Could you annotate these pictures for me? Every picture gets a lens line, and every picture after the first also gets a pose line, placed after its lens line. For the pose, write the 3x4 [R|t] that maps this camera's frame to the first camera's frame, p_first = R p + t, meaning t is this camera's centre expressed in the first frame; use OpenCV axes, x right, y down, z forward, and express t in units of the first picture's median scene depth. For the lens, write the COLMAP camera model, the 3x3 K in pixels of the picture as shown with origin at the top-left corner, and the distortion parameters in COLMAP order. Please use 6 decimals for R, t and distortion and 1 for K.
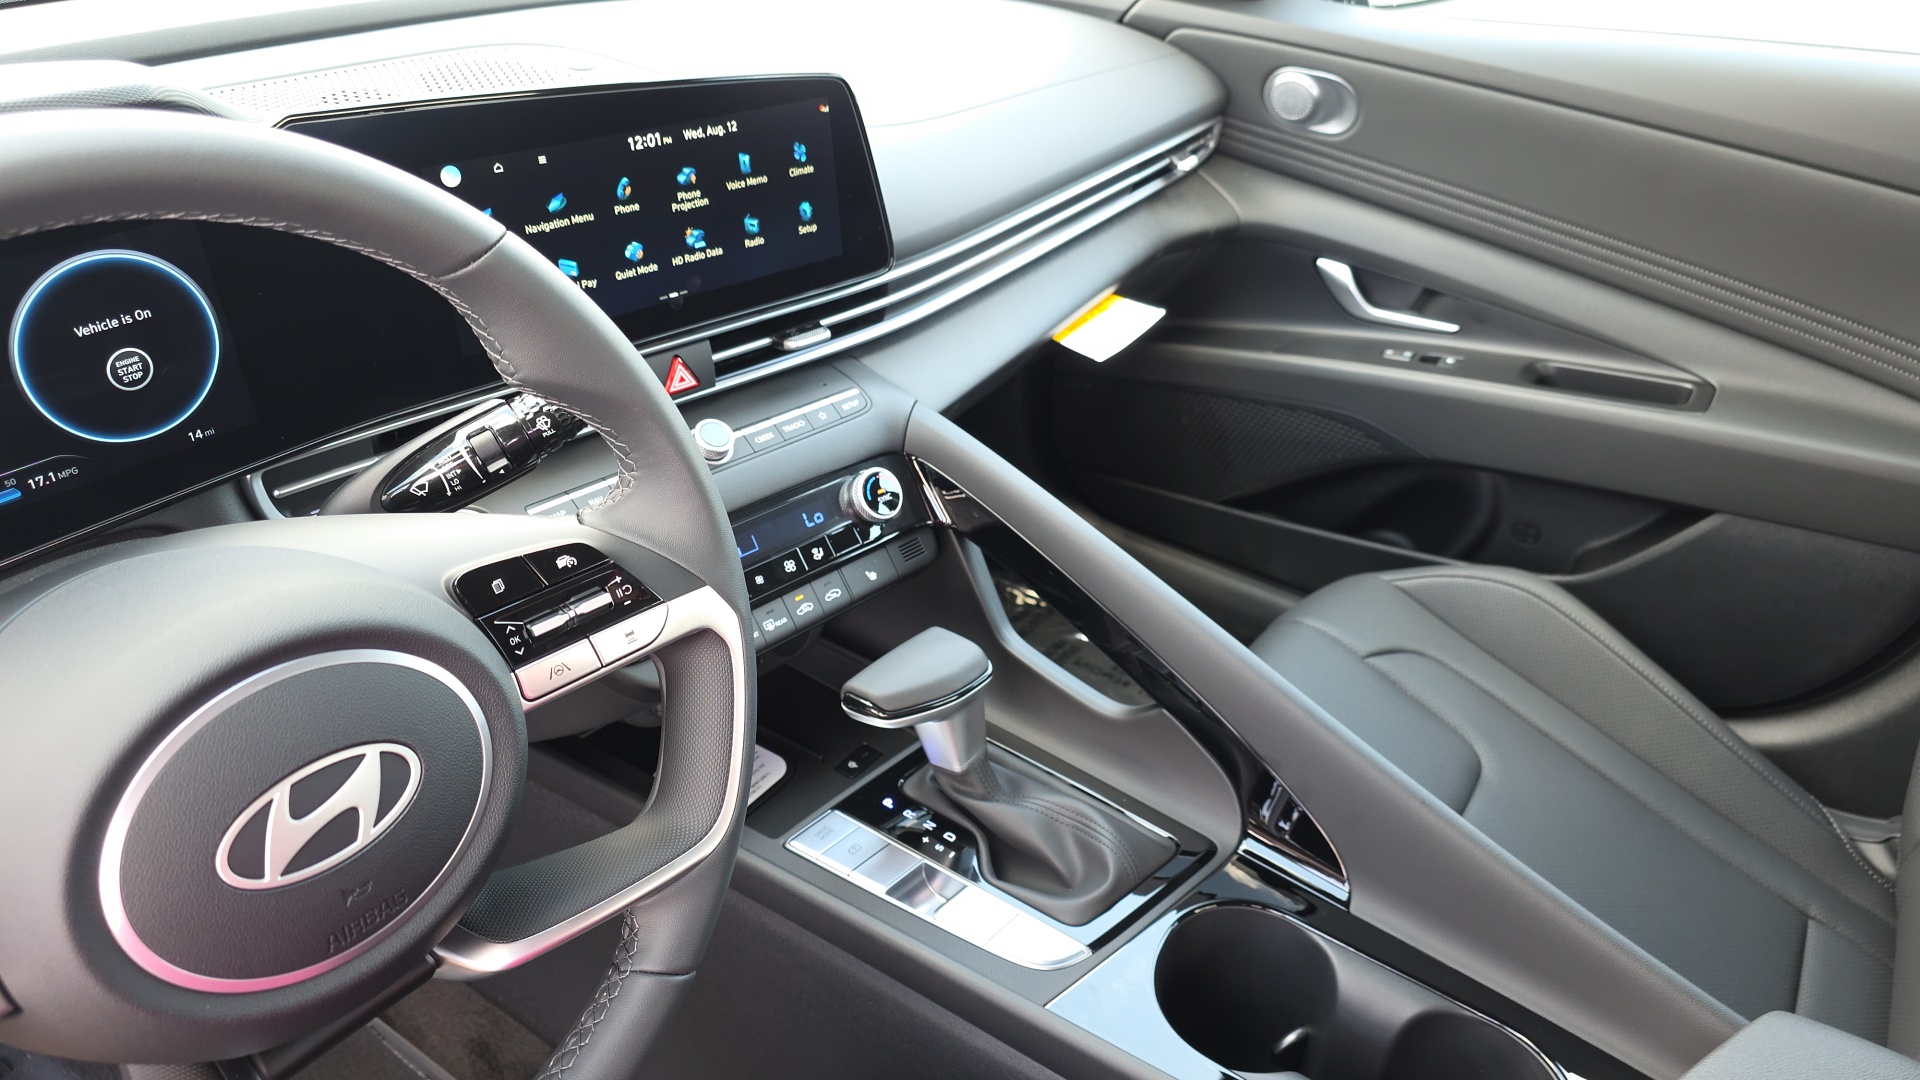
lens RADIAL K [[1303.6, 0, 963.7], [0, 1303.6, 517.3], [0, 0, 1]] dist [0.021701, -0.002761]
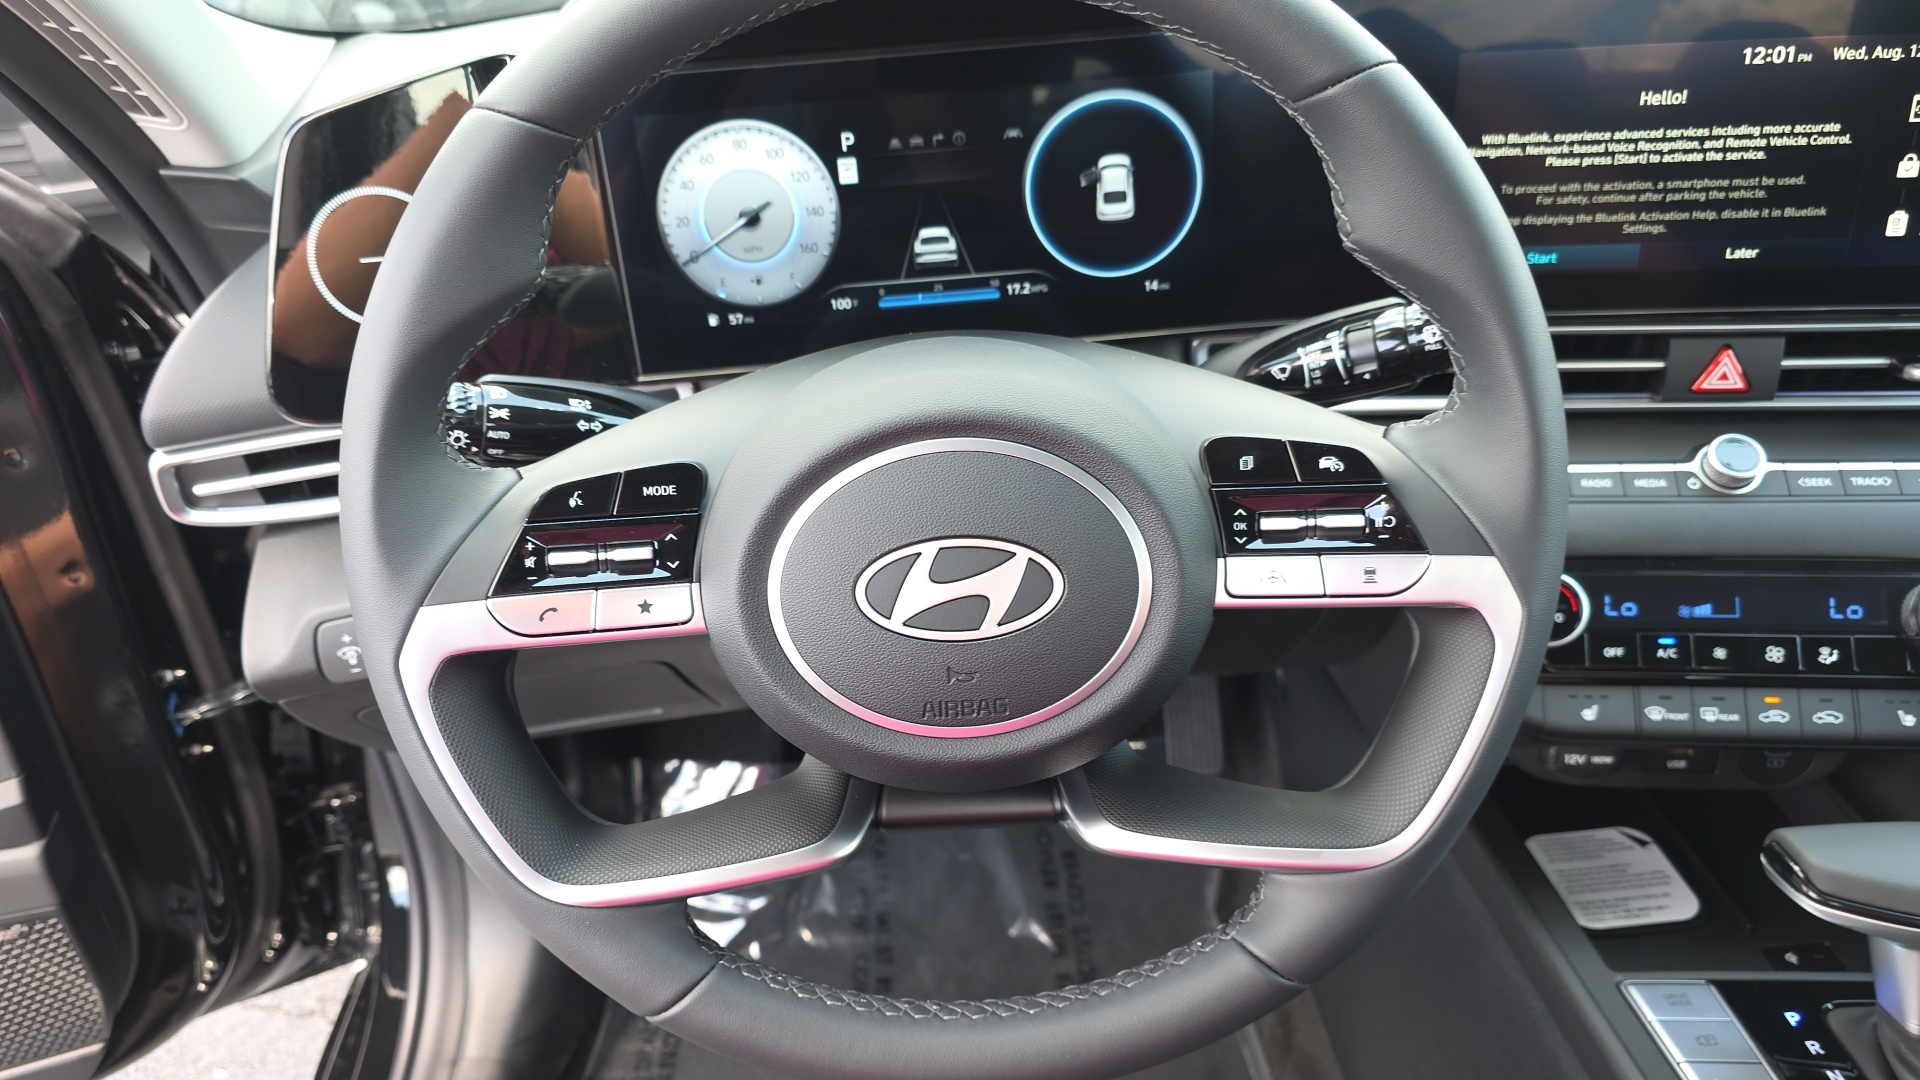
lens RADIAL K [[1315.1, 0, 959.6], [0, 1315.1, 557.7], [0, 0, 1]] dist [0.042872, -0.053191]
pose [[0.602846, 0.322810, -0.729637, 0.118809], [-0.323677, 0.934811, 0.146152, 0.026346], [0.729252, 0.148060, 0.668034, 0.154663]]
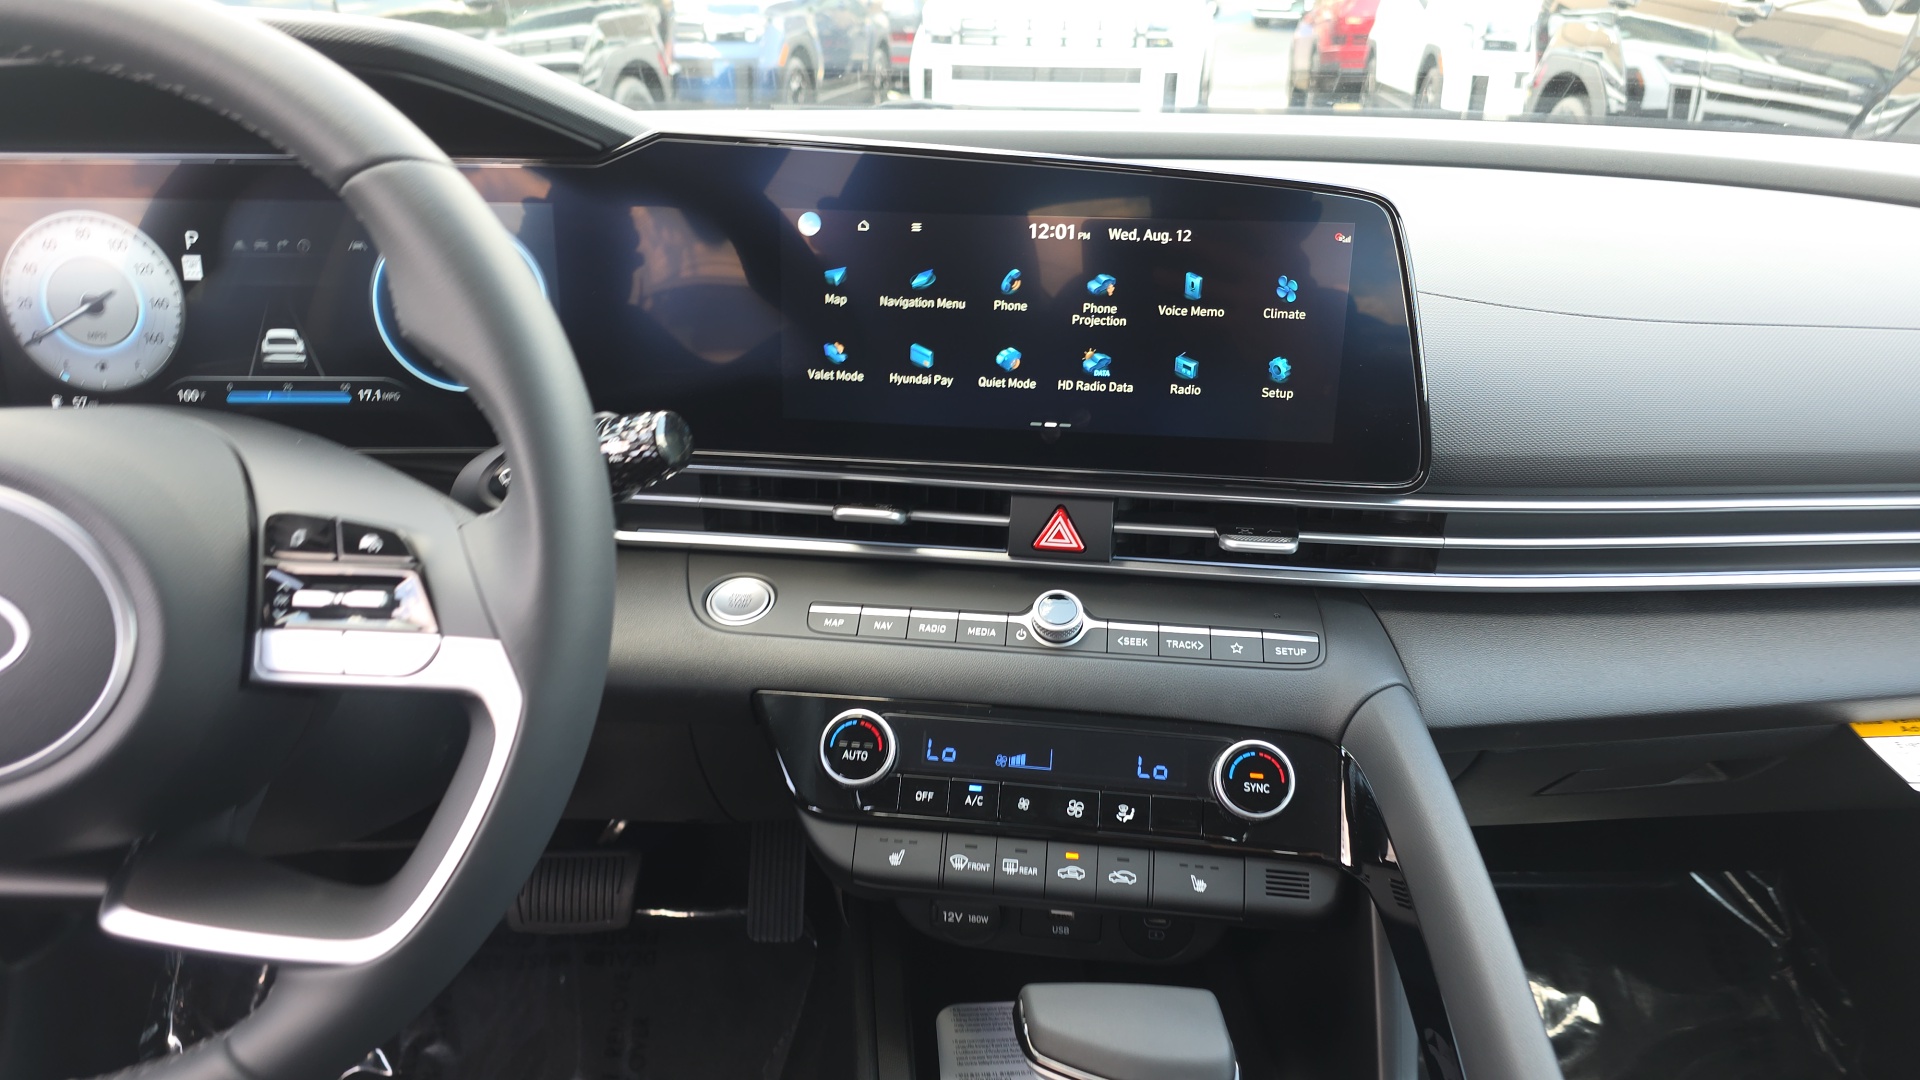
lens RADIAL K [[1295.6, 0, 934.4], [0, 1295.6, 554.3], [0, 0, 1]] dist [0.068276, -0.076148]
pose [[0.605989, 0.255241, -0.753412, 0.337189], [-0.393534, 0.919296, -0.005091, -0.059778], [0.691309, 0.299578, 0.657529, 0.418303]]
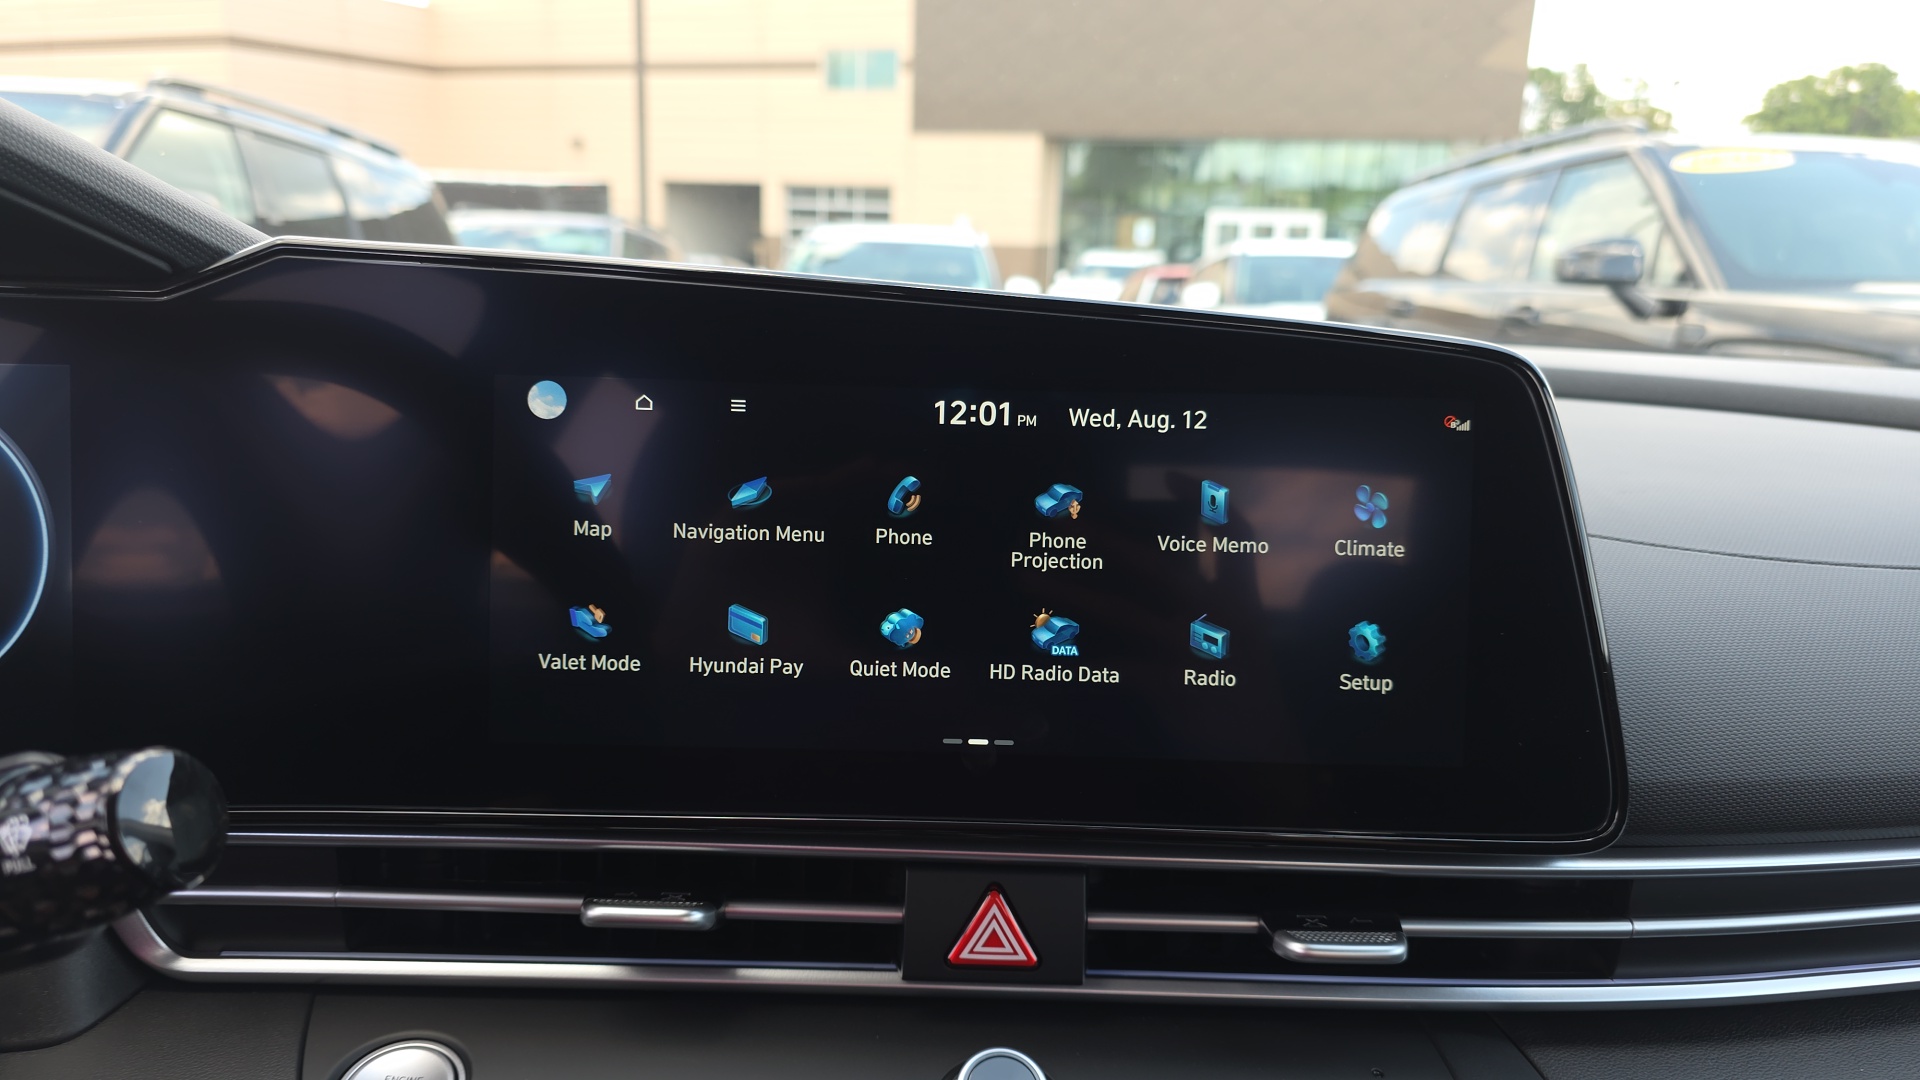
lens RADIAL K [[1335.6, 0, 930.0], [0, 1335.6, 541.3], [0, 0, 1]] dist [0.071179, -0.120112]
pose [[0.705610, 0.075630, -0.704553, 0.084763], [-0.359416, 0.895093, -0.263872, -0.097096], [0.610684, 0.439418, 0.658769, 0.609571]]
